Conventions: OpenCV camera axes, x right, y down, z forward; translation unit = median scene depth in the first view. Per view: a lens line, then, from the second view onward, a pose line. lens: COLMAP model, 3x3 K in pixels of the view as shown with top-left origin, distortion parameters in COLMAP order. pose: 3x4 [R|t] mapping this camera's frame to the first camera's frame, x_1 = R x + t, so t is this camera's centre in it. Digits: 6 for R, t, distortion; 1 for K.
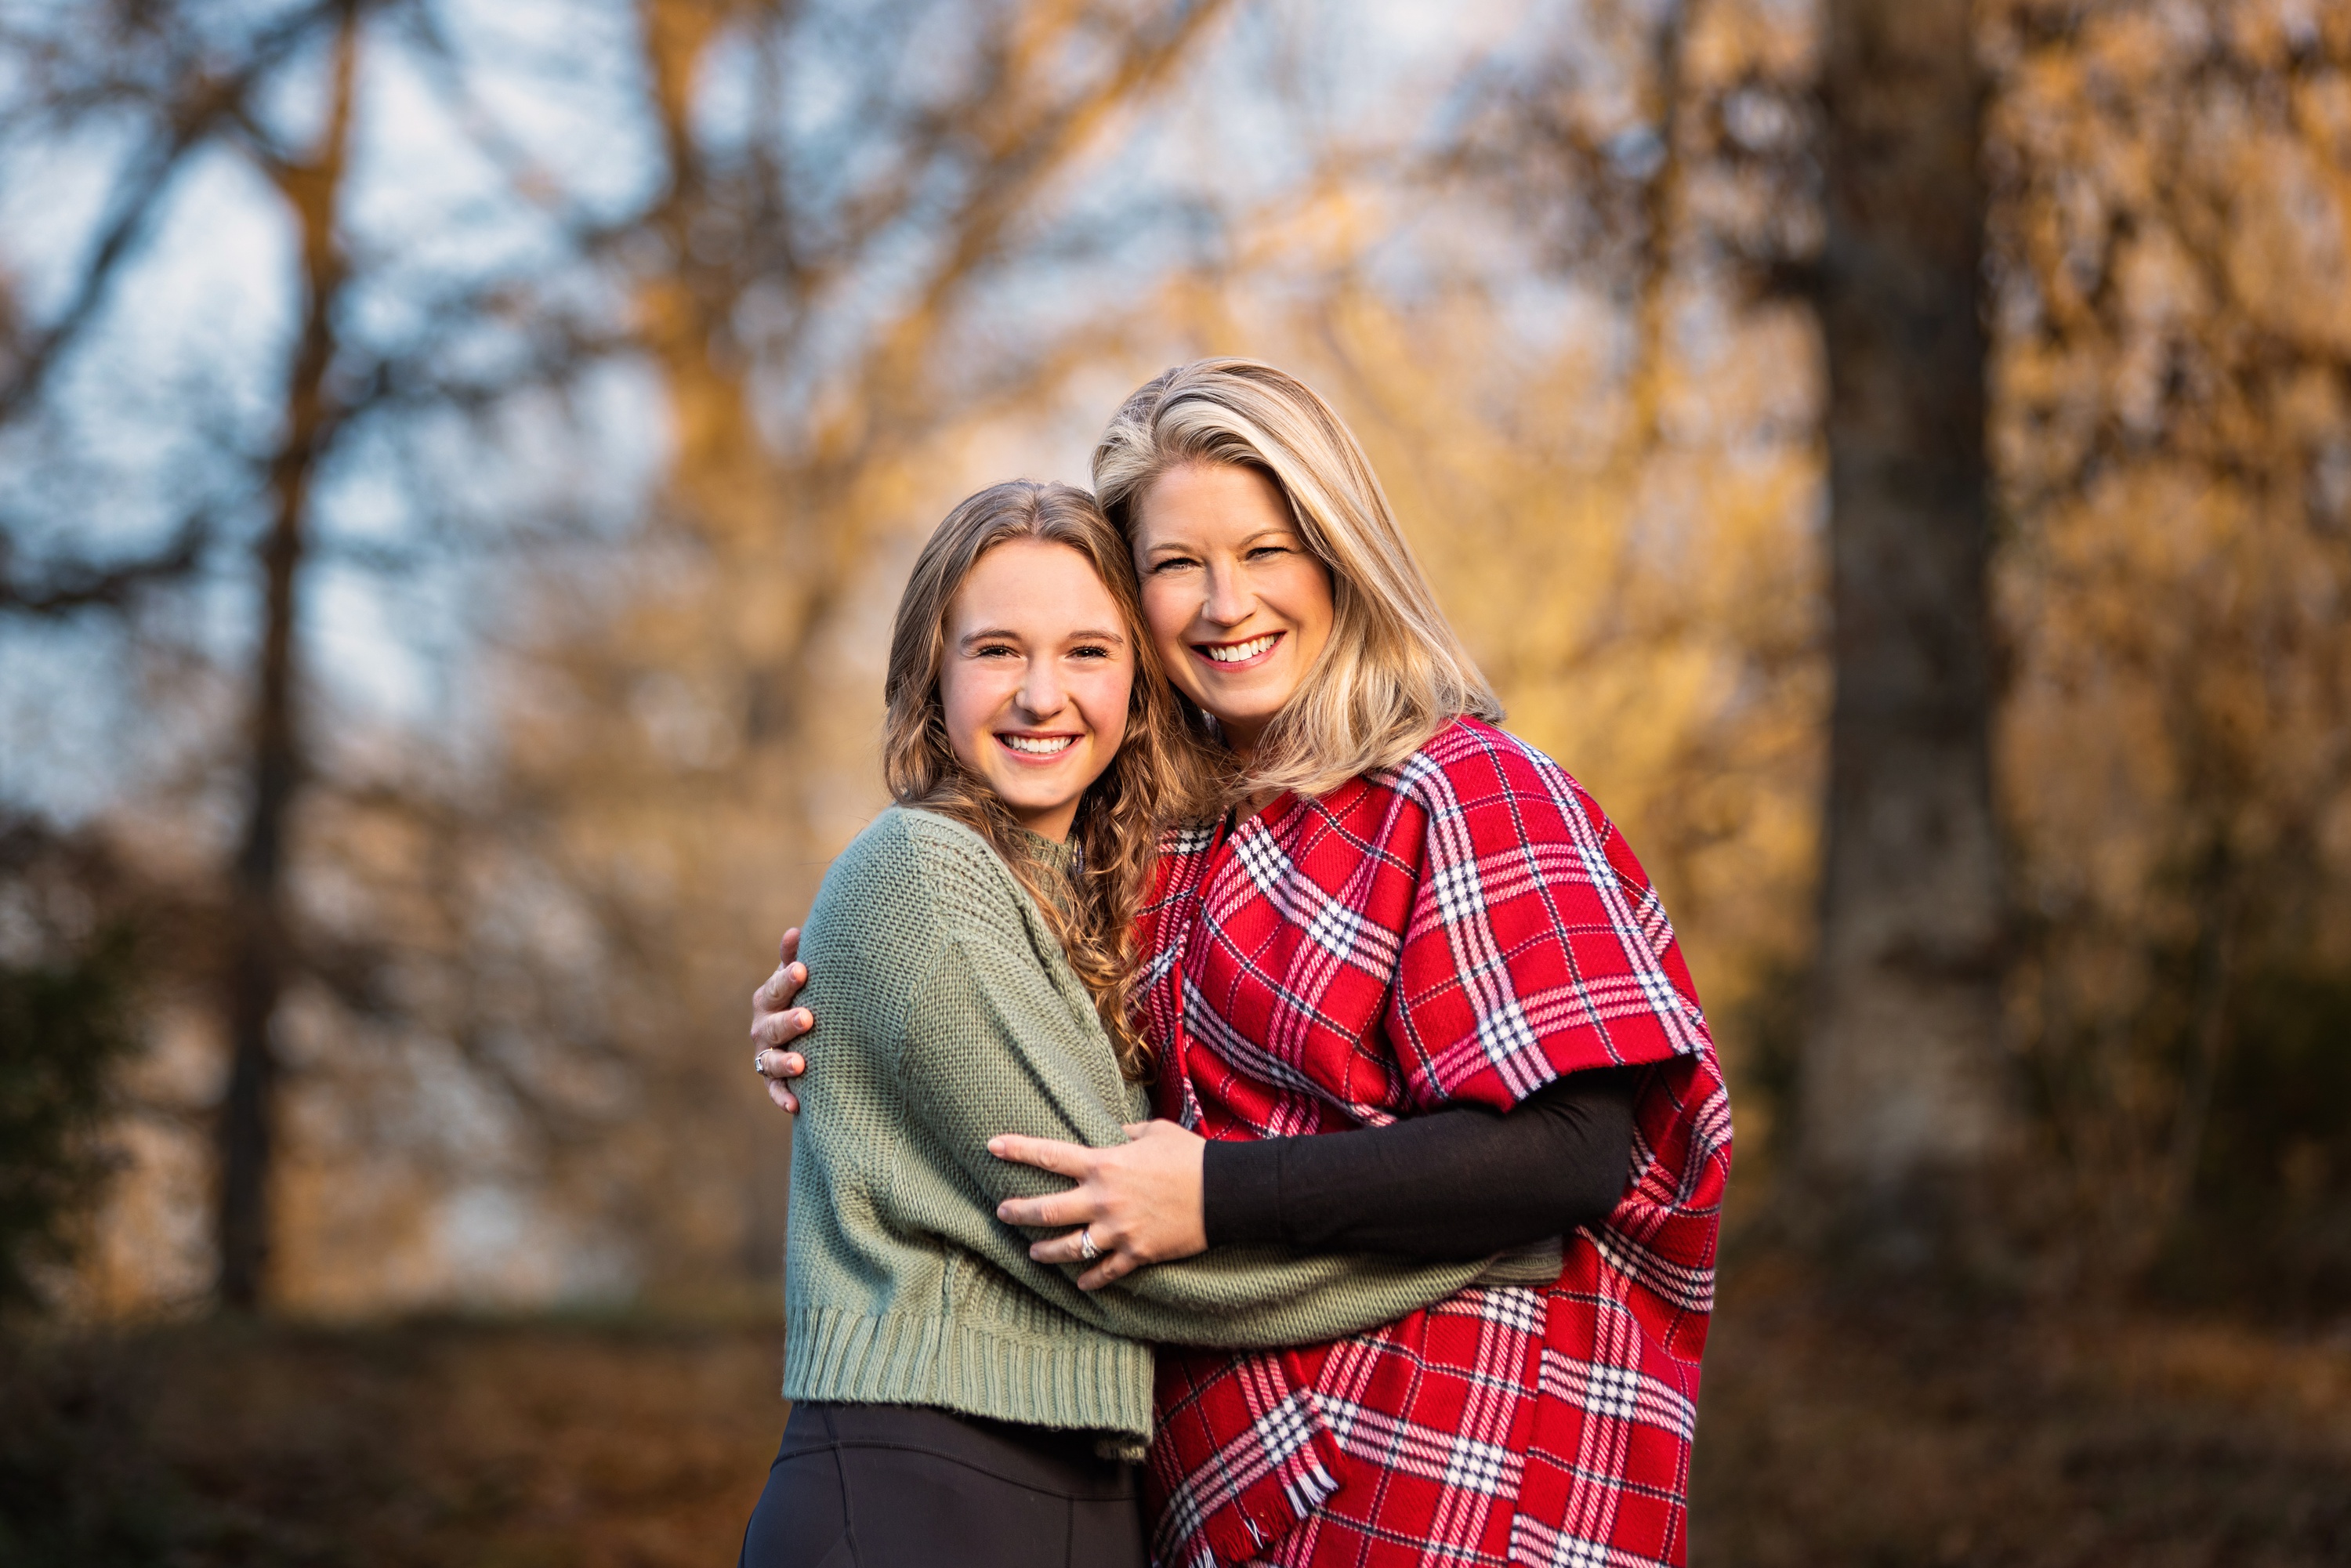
lens RADIAL K [[8247.4, 0, 1178.0], [0, 8247.4, 792.8], [0, 0, 1]] dist [-0.210210, 0.000000]
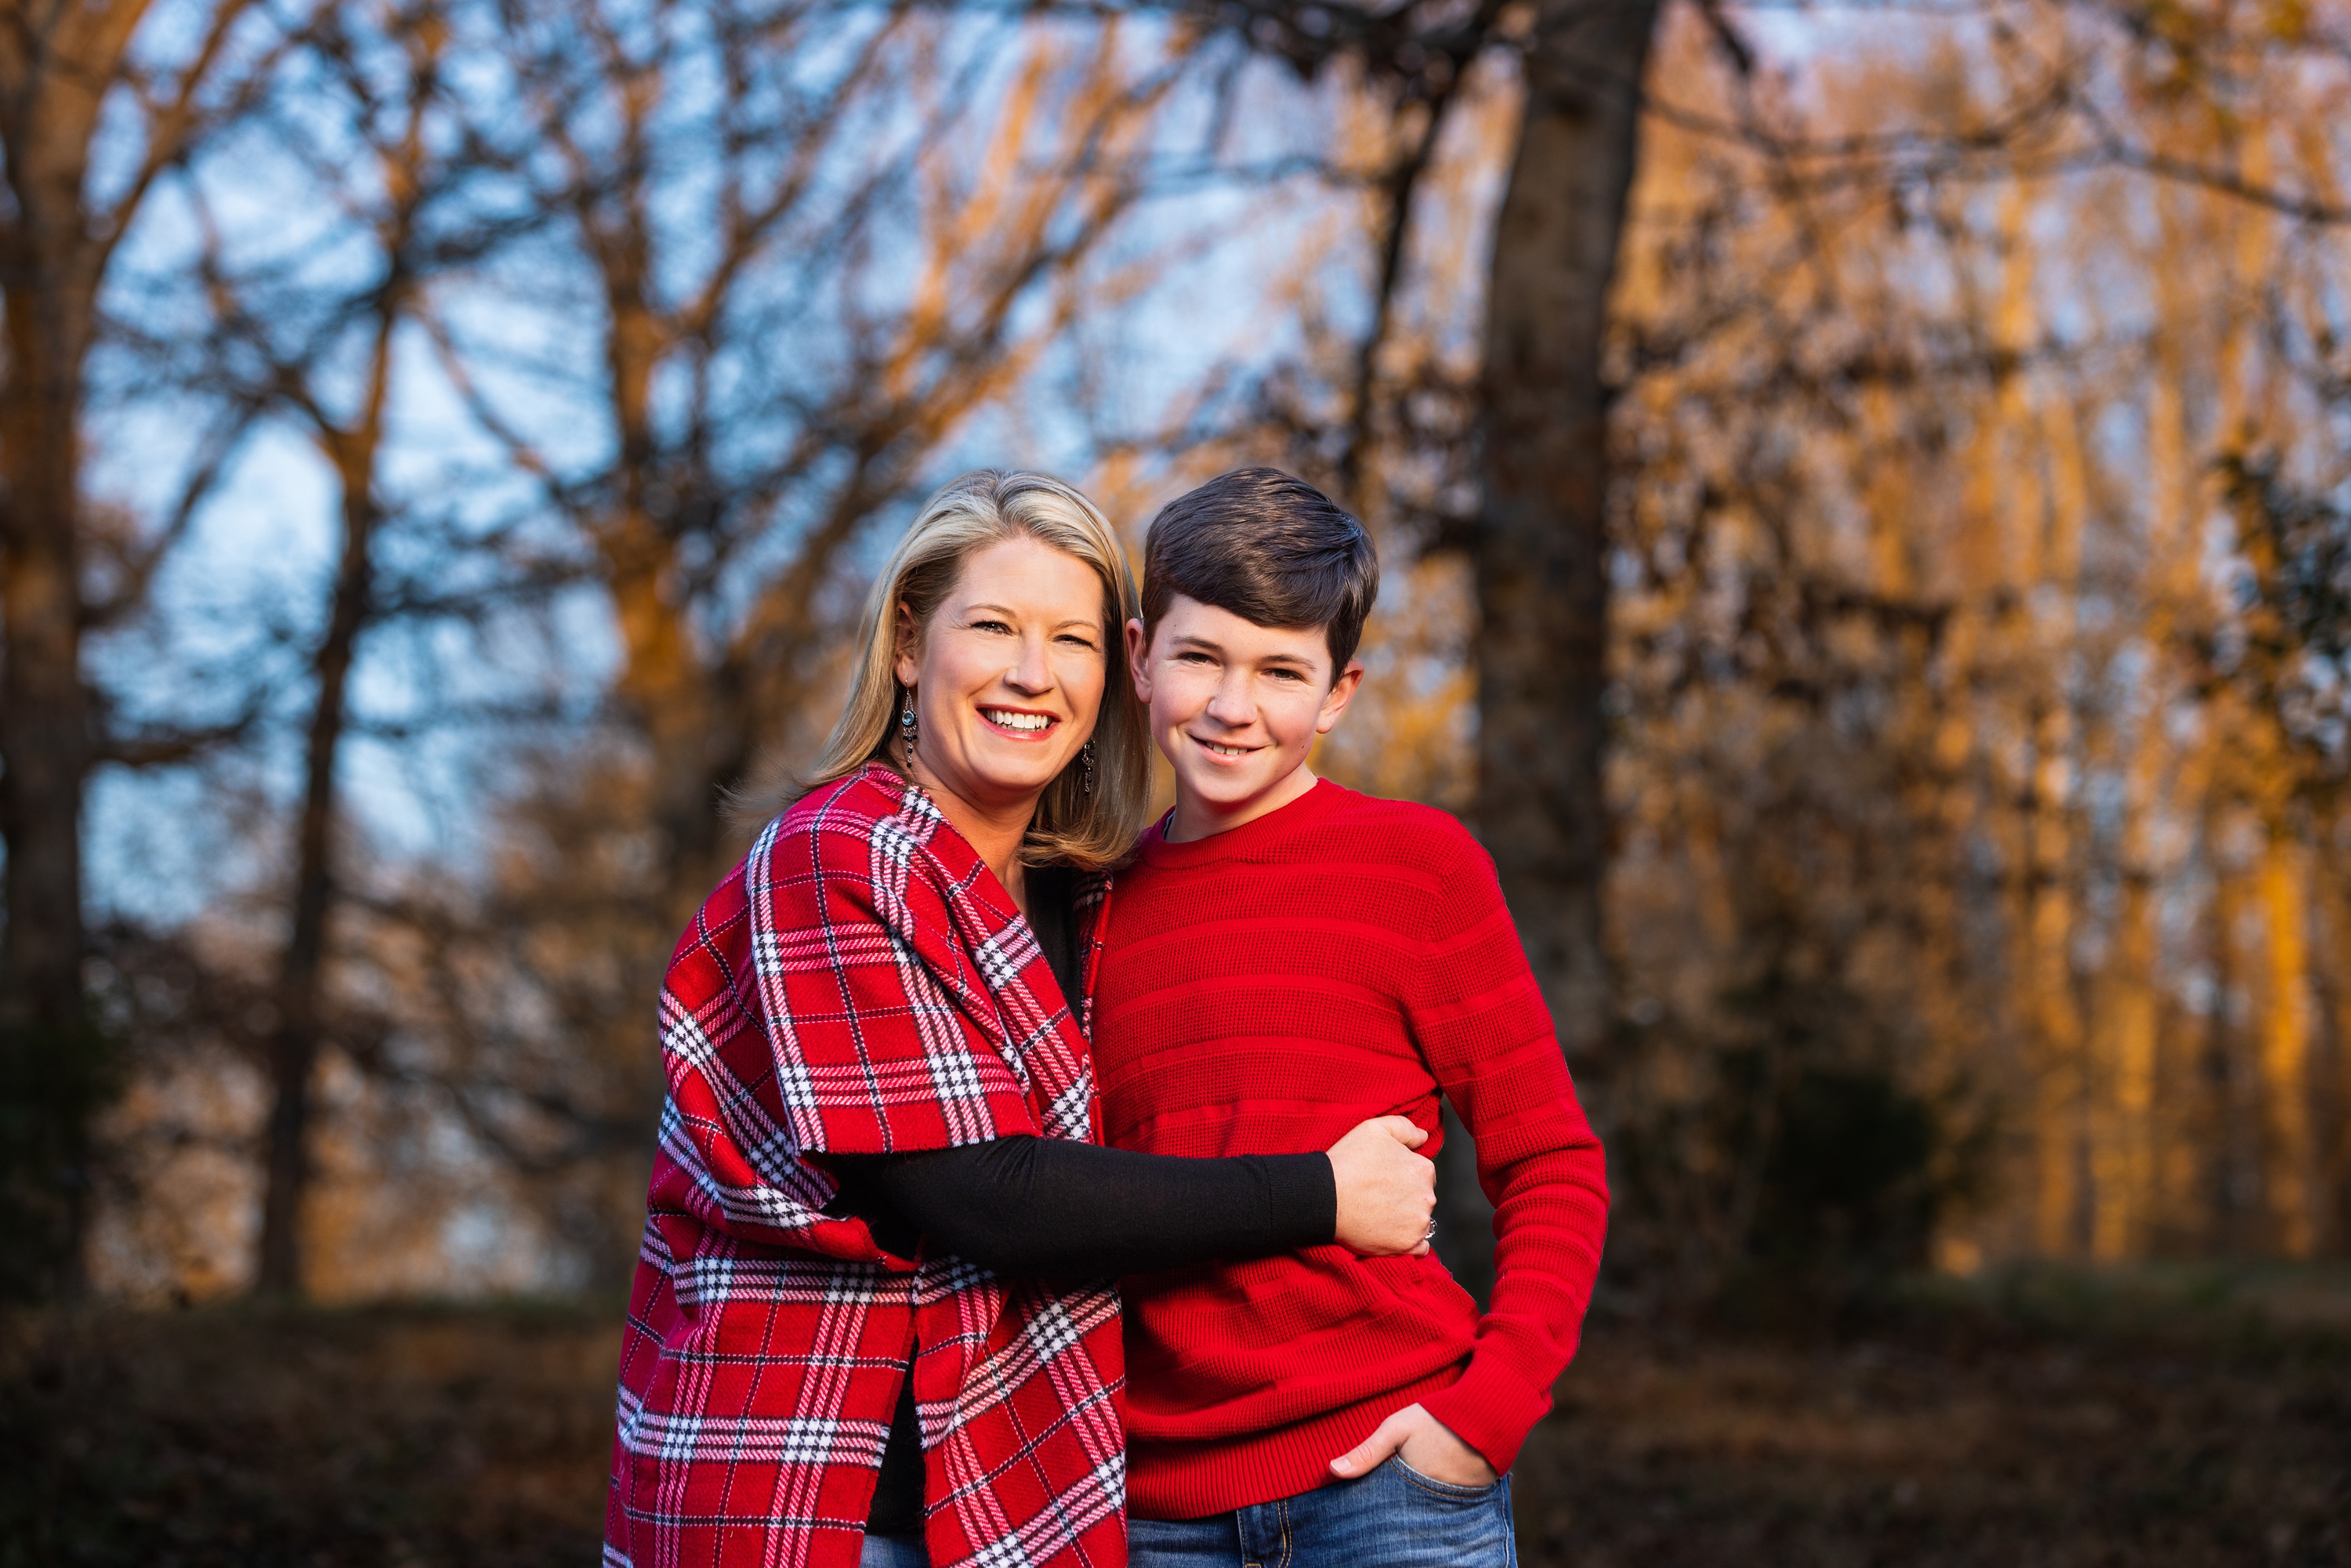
lens RADIAL K [[7324.7, 0, 1083.6], [0, 7324.7, 764.4], [0, 0, 1]] dist [-0.109671, 0.000000]
pose [[0.999182, 0.023080, 0.033194, -0.025113], [-0.022551, 0.999614, -0.016226, -0.006222], [-0.033555, 0.015464, 0.999317, -0.179756]]
